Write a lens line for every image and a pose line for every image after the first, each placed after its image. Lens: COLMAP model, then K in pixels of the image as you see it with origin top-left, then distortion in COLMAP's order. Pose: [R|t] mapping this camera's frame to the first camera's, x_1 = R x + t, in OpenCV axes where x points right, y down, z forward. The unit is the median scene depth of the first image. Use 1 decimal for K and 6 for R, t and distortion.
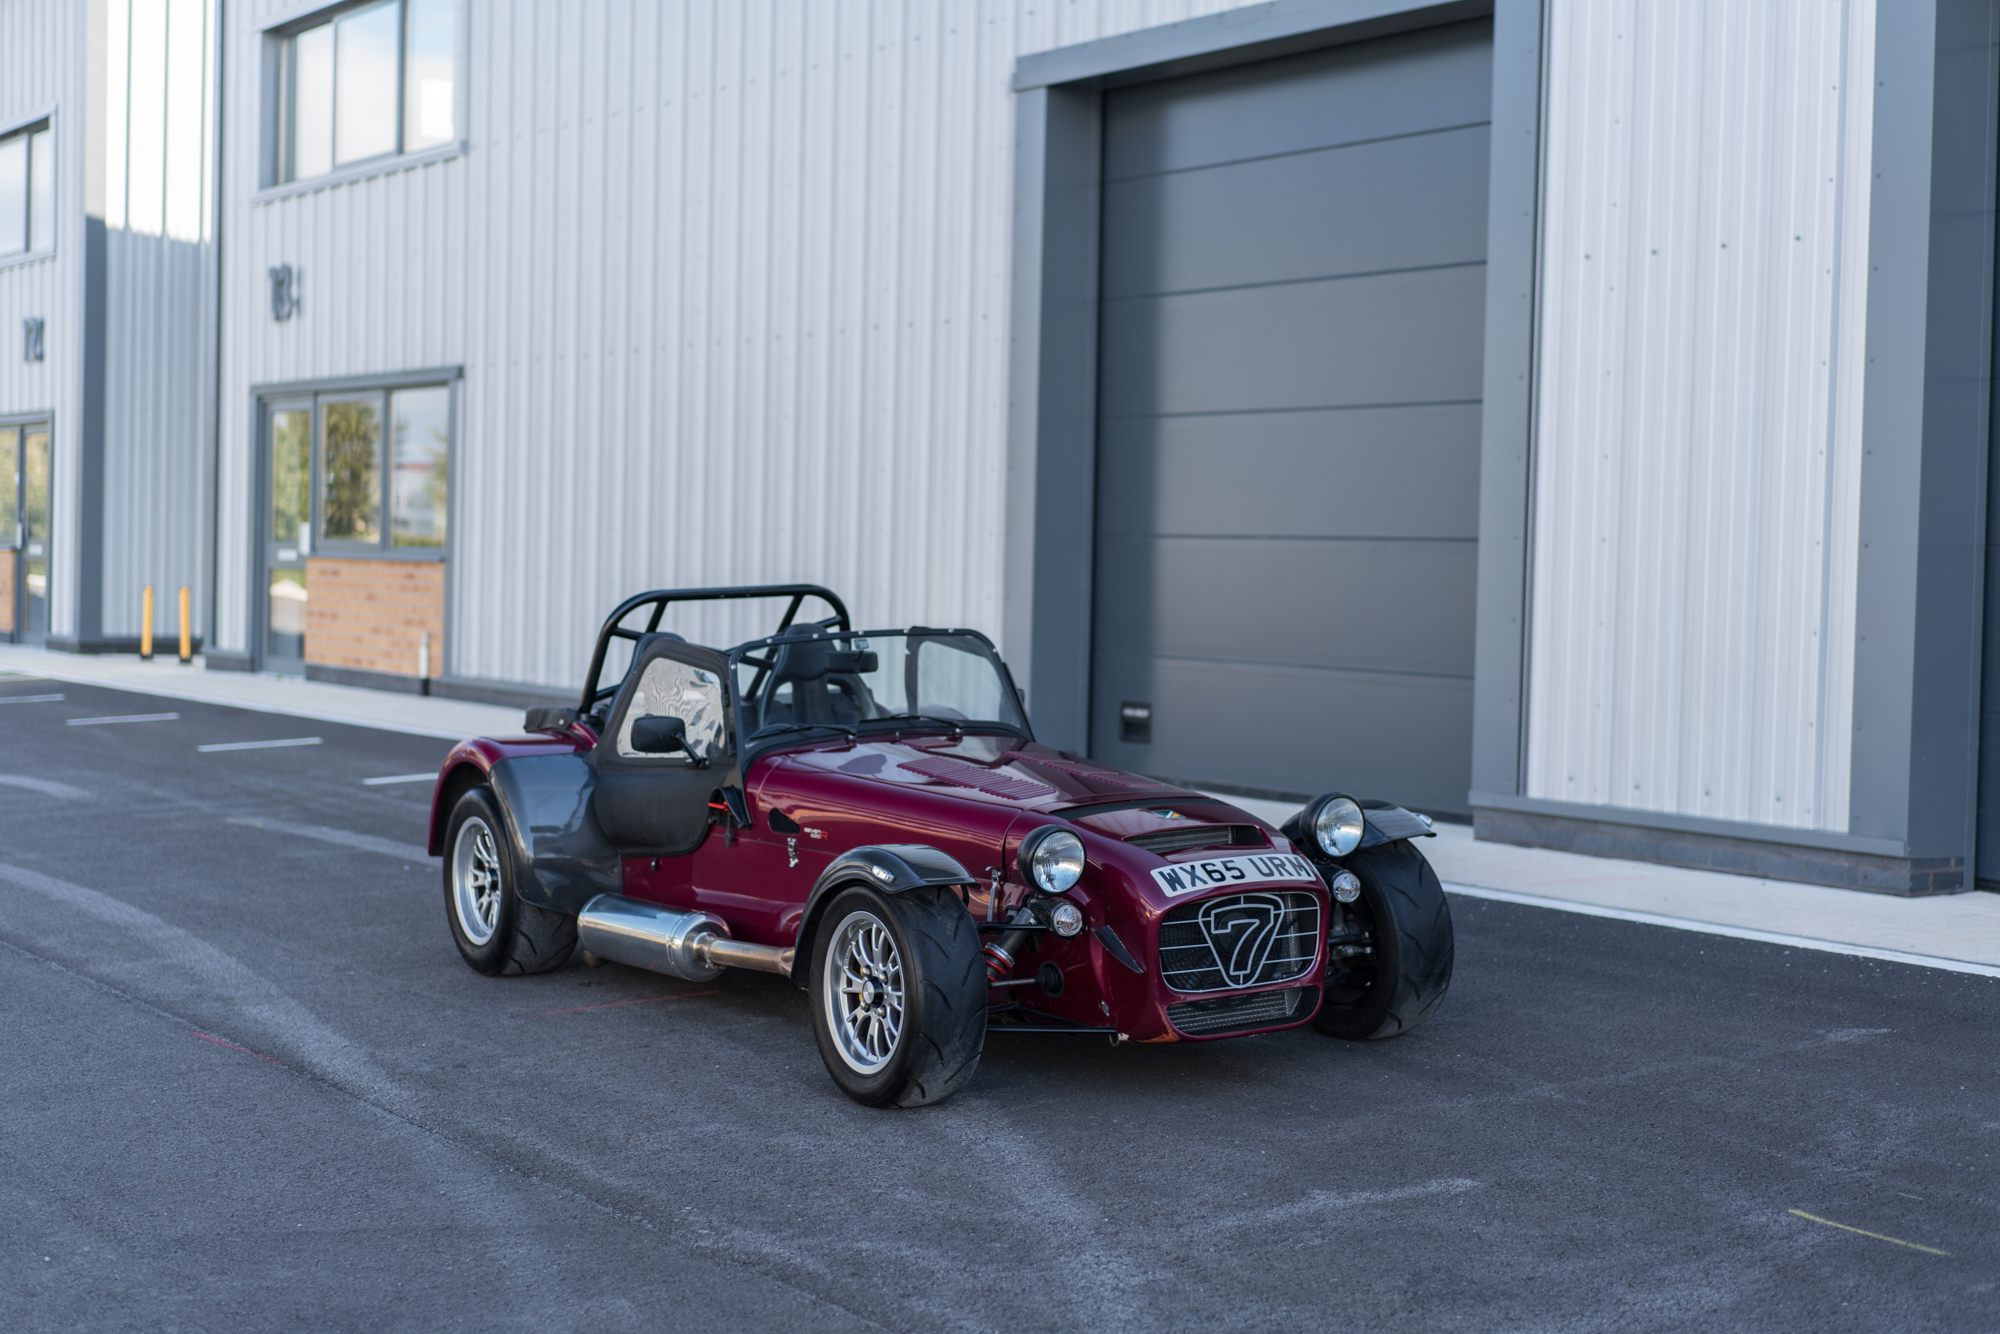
lens RADIAL K [[3084.3, 0, 997.3], [0, 3084.3, 657.3], [0, 0, 1]] dist [0.012211, -0.152087]
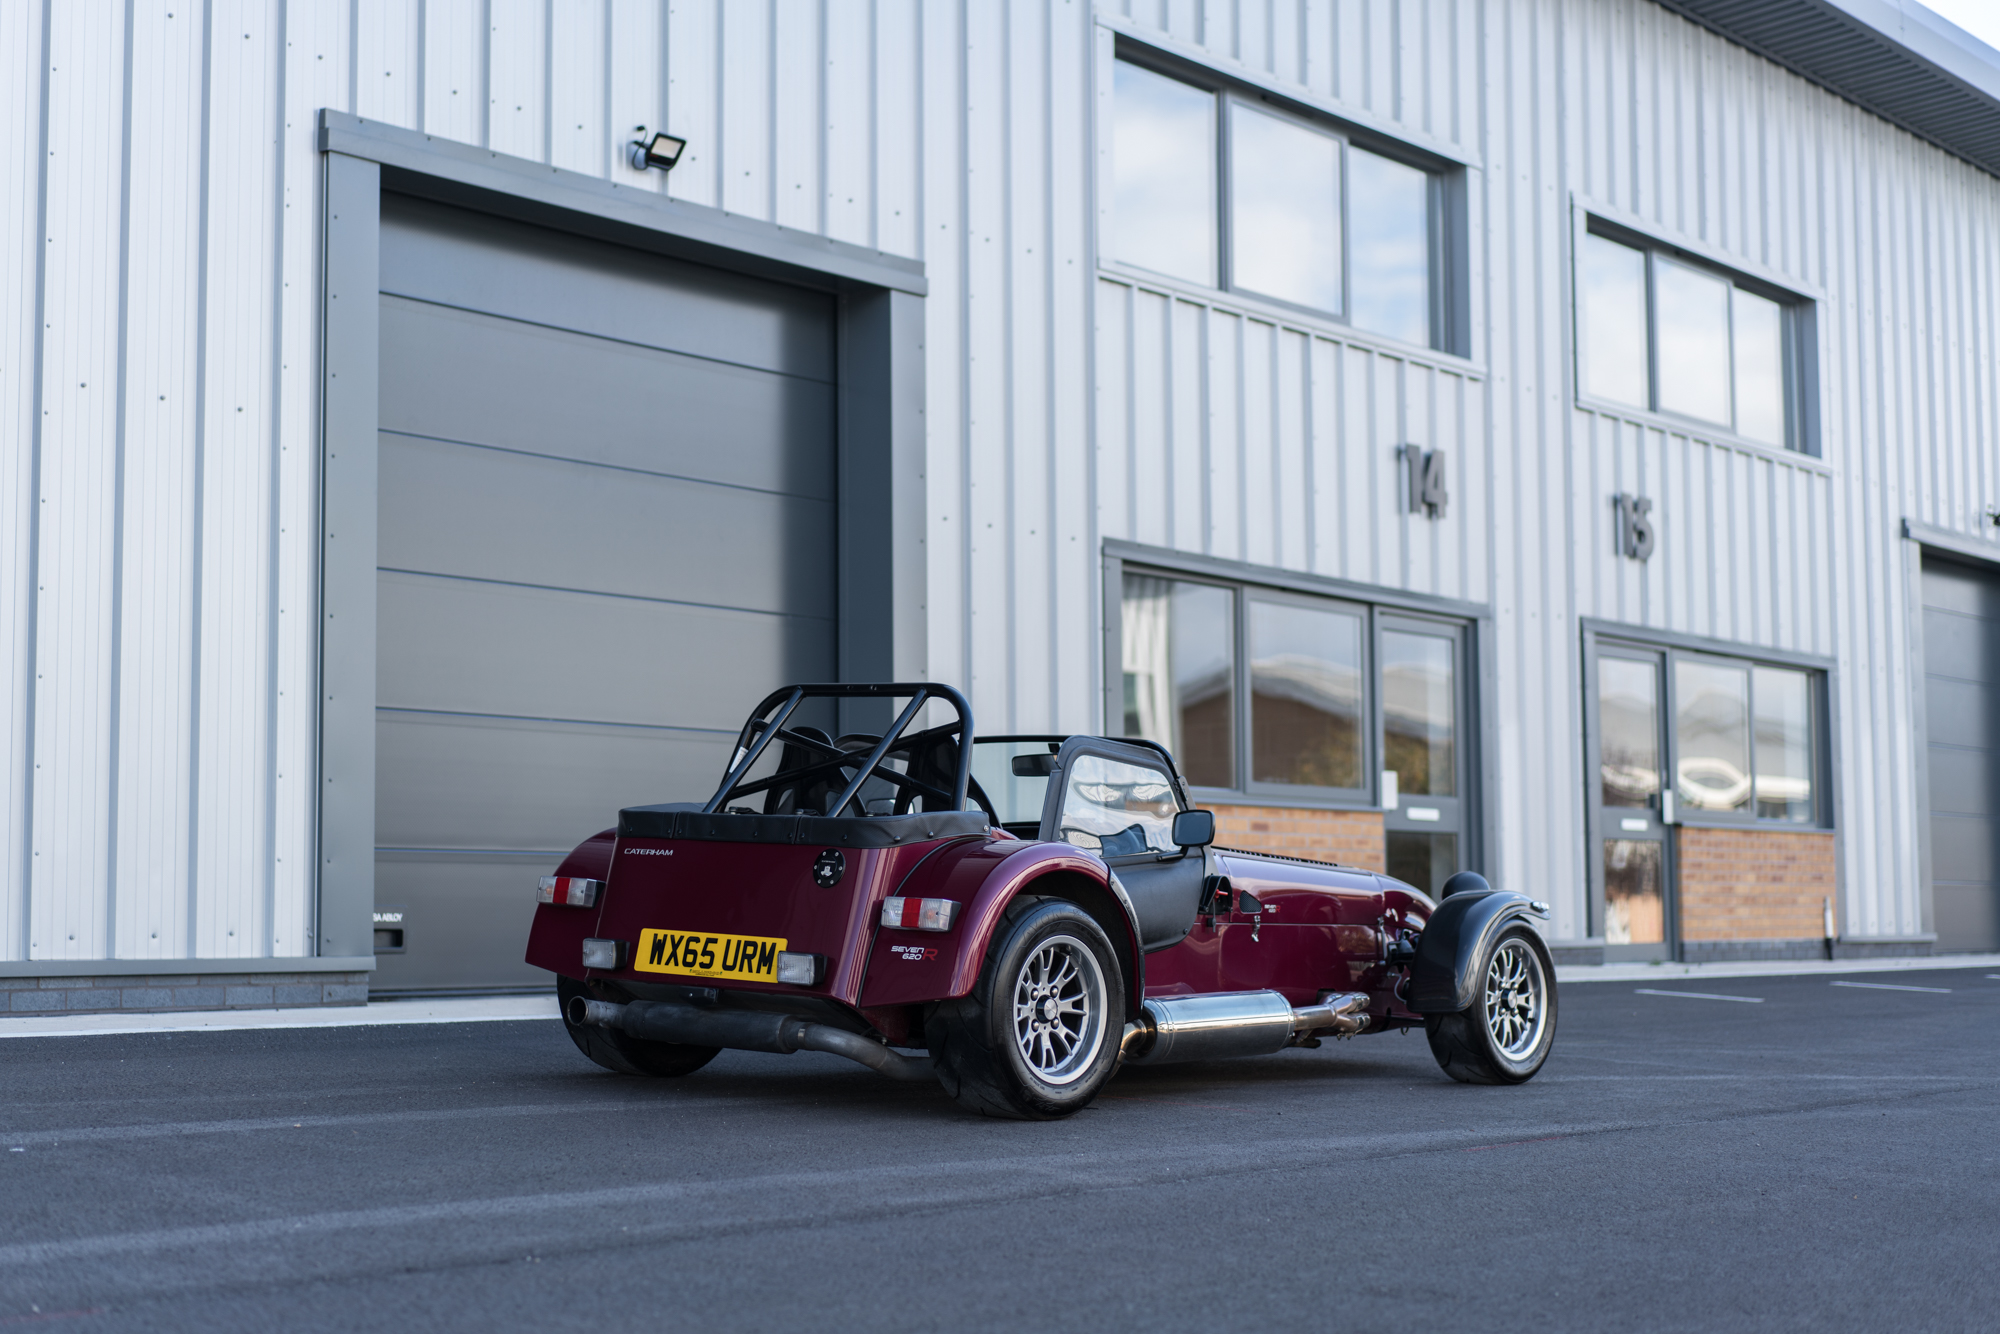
lens RADIAL K [[3068.0, 0, 985.2], [0, 3068.0, 657.4], [0, 0, 1]] dist [-0.004744, -0.104772]
pose [[-0.313604, 0.063221, 0.947447, -0.938741], [0.031097, 0.997930, -0.056296, 0.021130], [-0.949044, 0.011808, -0.314921, 1.233412]]
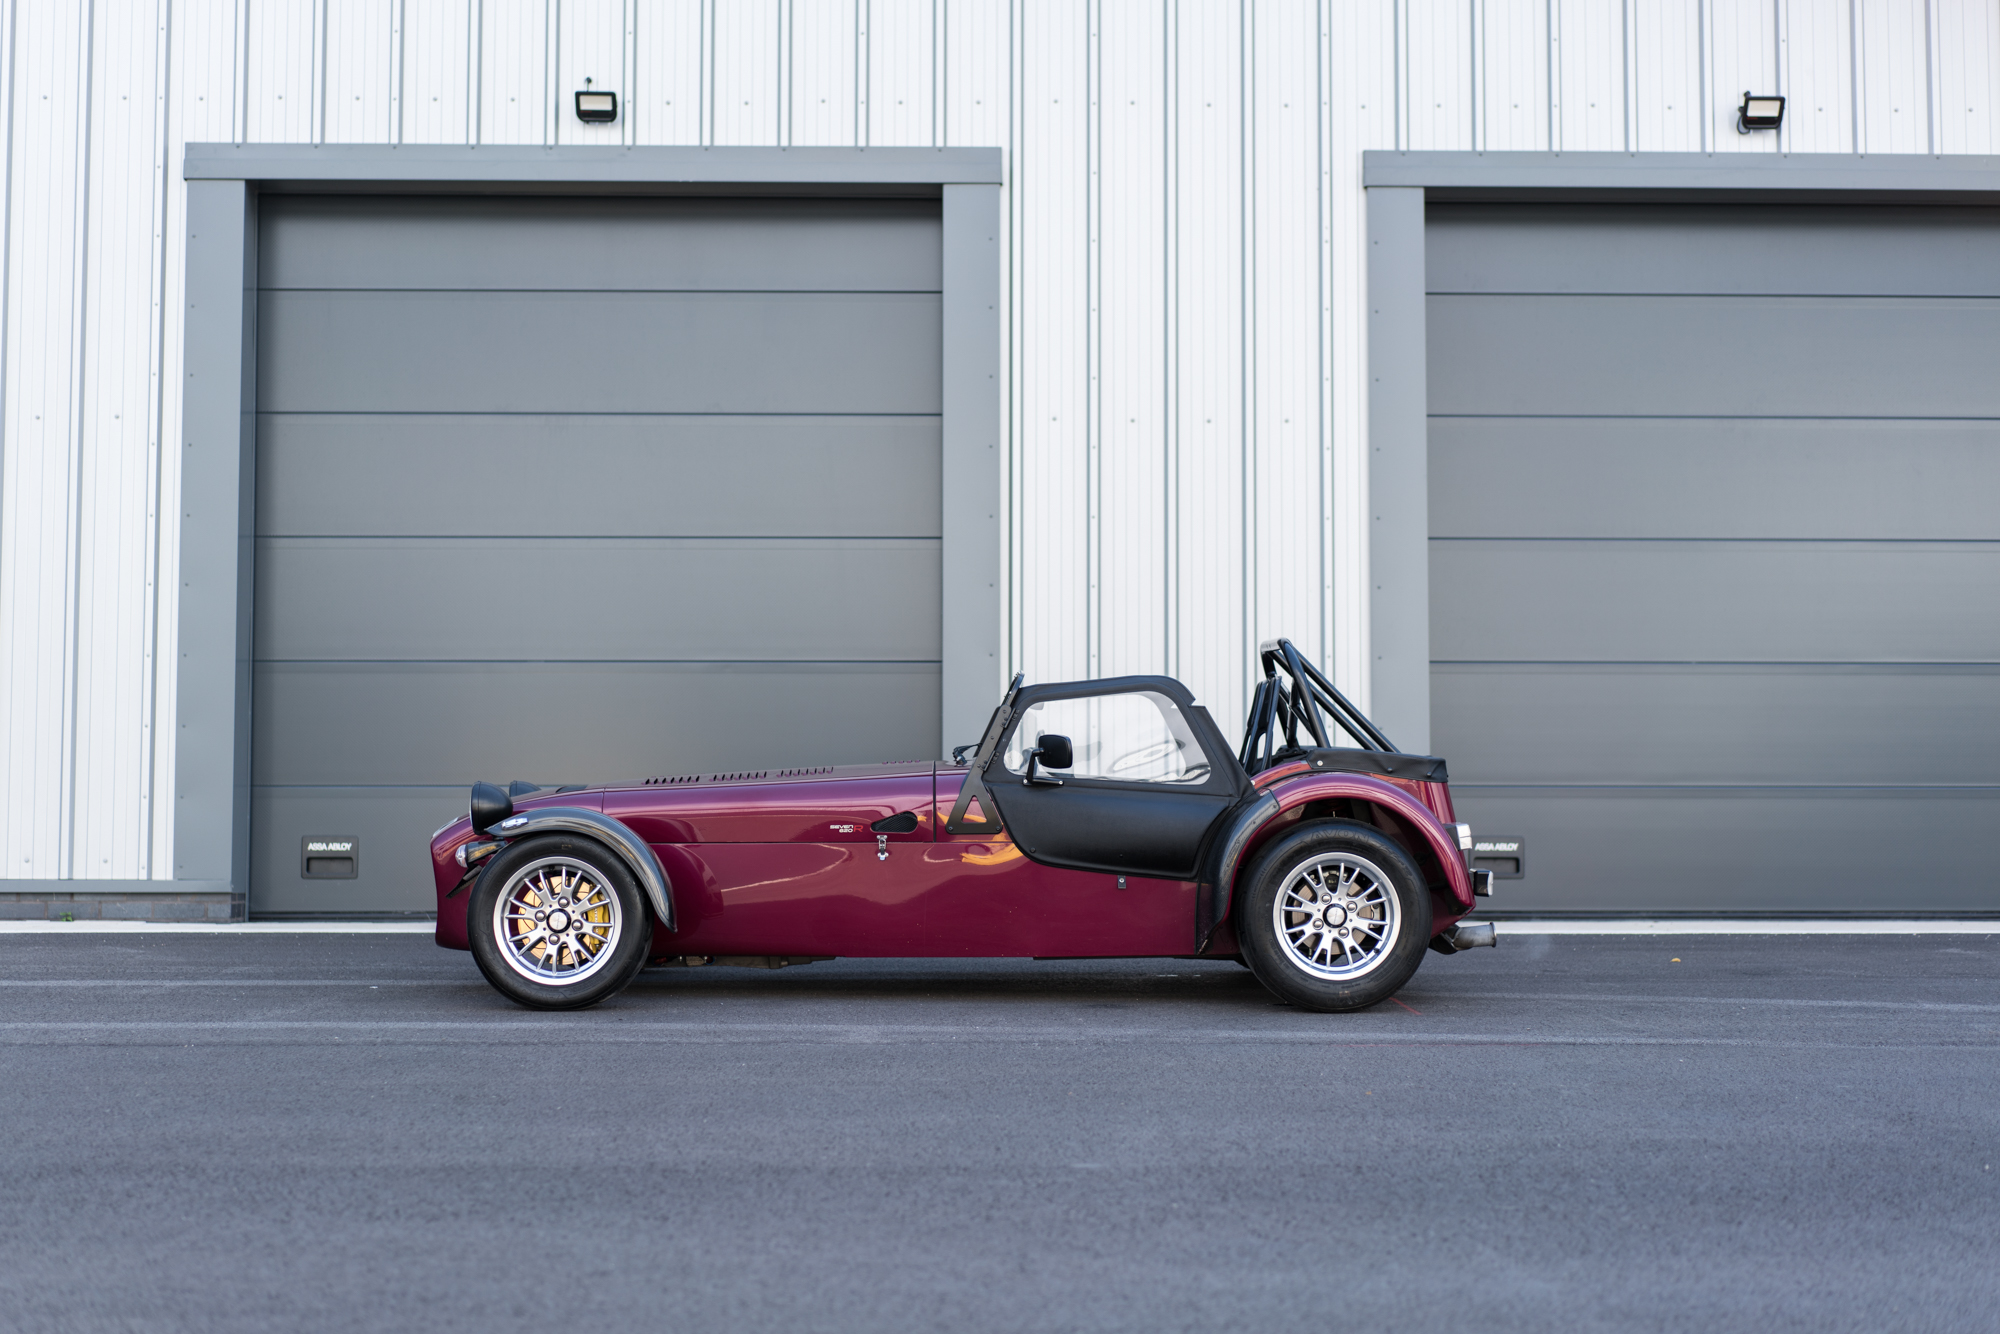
lens RADIAL K [[3138.2, 0, 1000.0], [0, 3138.2, 667.0], [0, 0, 1]] dist [0.005261, -0.136774]
pose [[0.523202, 0.036944, 0.851407, -1.029820], [0.040460, 0.996857, -0.068119, 0.056870], [-0.851247, 0.070087, 0.520063, 0.486357]]
